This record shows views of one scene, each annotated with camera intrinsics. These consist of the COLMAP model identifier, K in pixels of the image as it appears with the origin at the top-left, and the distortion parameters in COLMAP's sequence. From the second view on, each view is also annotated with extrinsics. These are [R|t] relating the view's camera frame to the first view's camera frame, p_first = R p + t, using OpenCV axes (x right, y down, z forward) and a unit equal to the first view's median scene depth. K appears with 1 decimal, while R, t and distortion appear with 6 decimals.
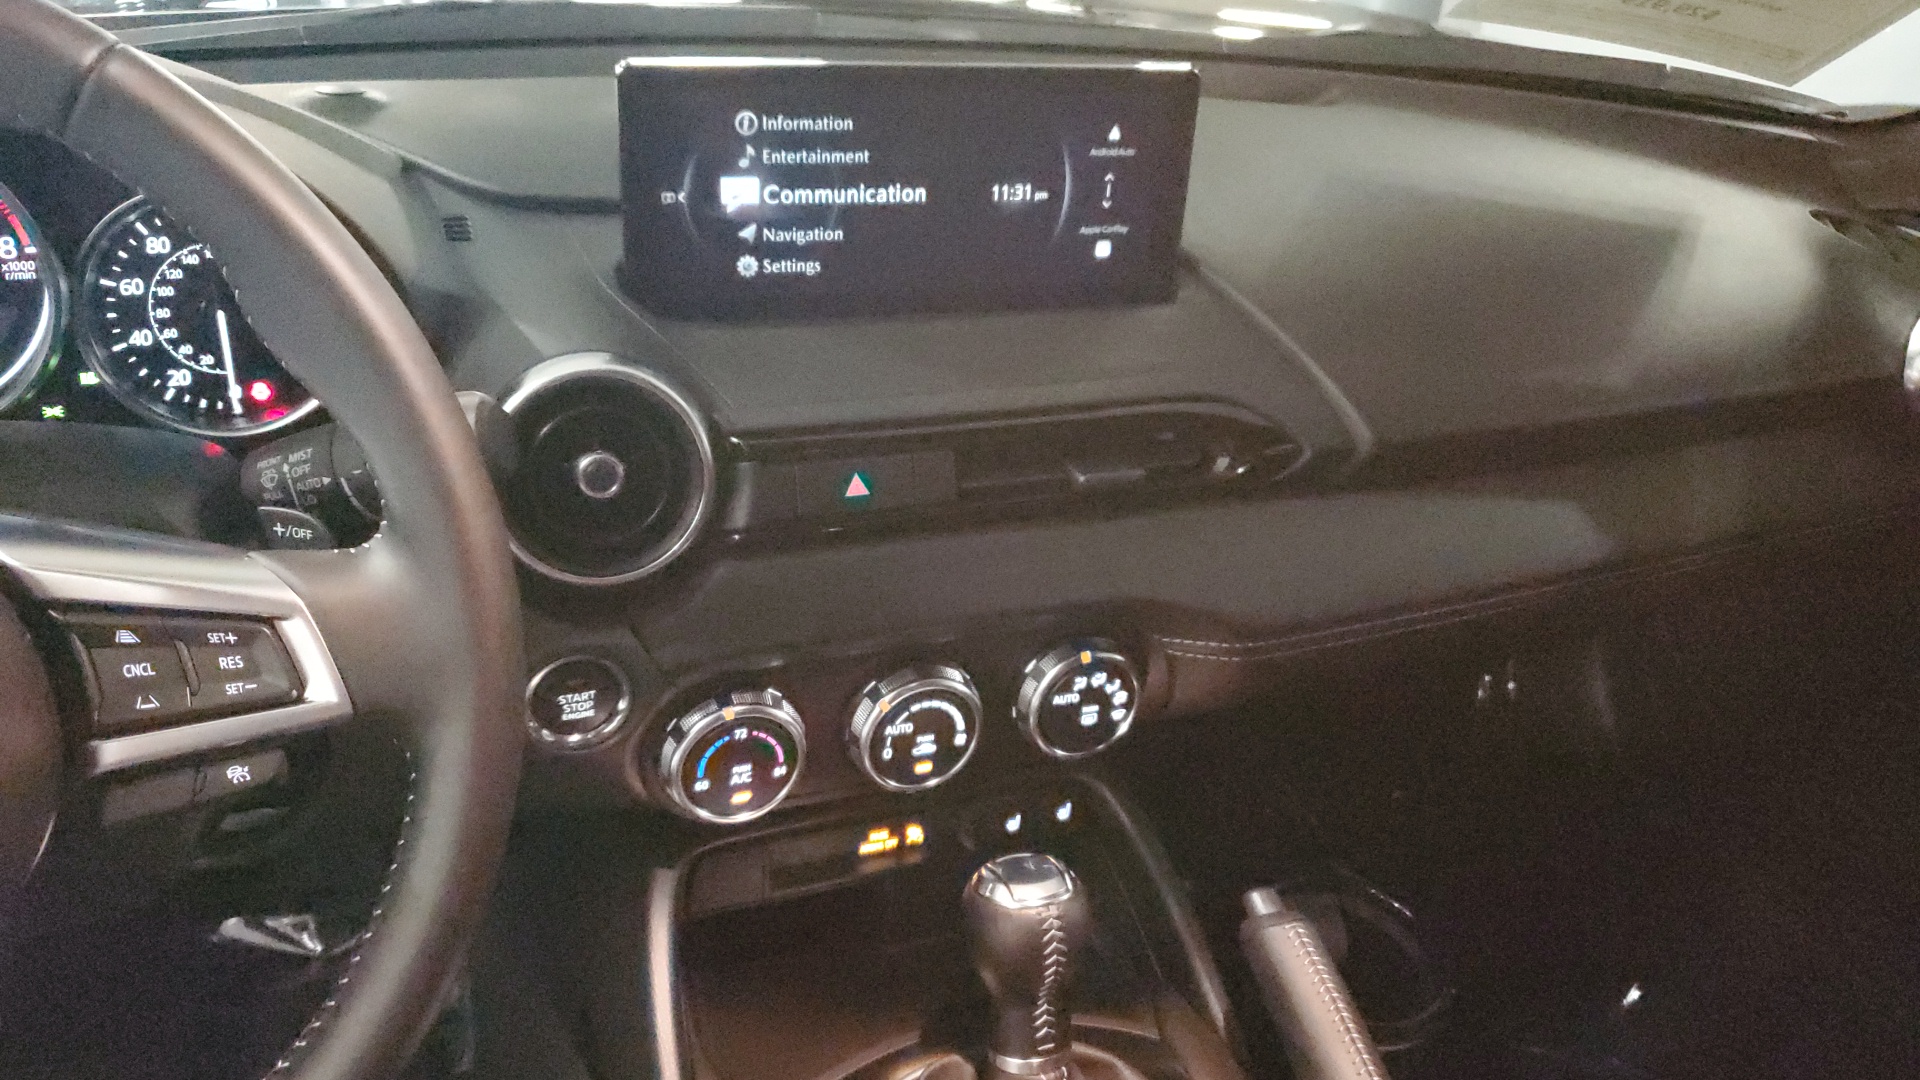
lens RADIAL K [[1502.6, 0, 956.9], [0, 1502.6, 552.3], [0, 0, 1]] dist [0.156829, -0.409724]
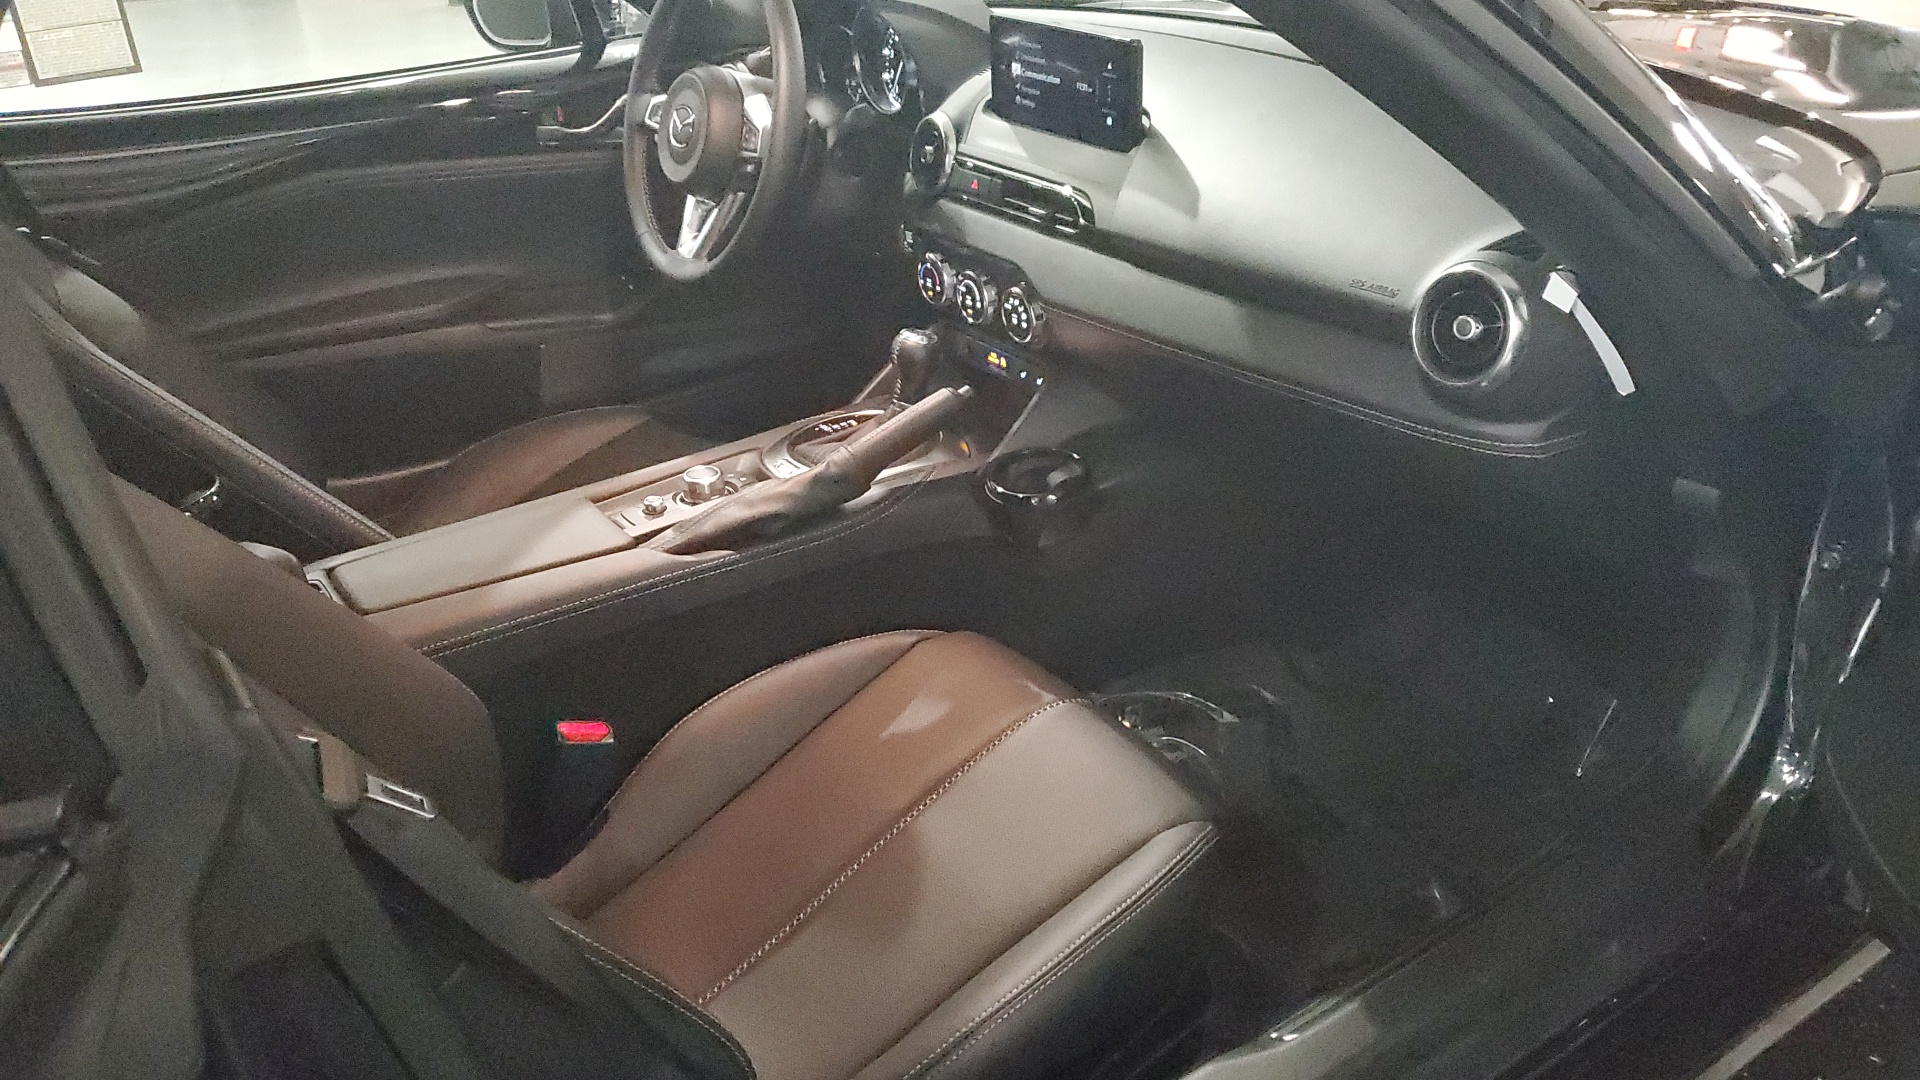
lens RADIAL K [[1515.3, 0, 974.8], [0, 1515.3, 561.8], [0, 0, 1]] dist [0.004810, -0.004937]
pose [[0.214073, 0.391421, -0.894965, 2.419642], [-0.381728, 0.876871, 0.292200, -0.228580], [0.899142, 0.279081, 0.337131, 0.315374]]
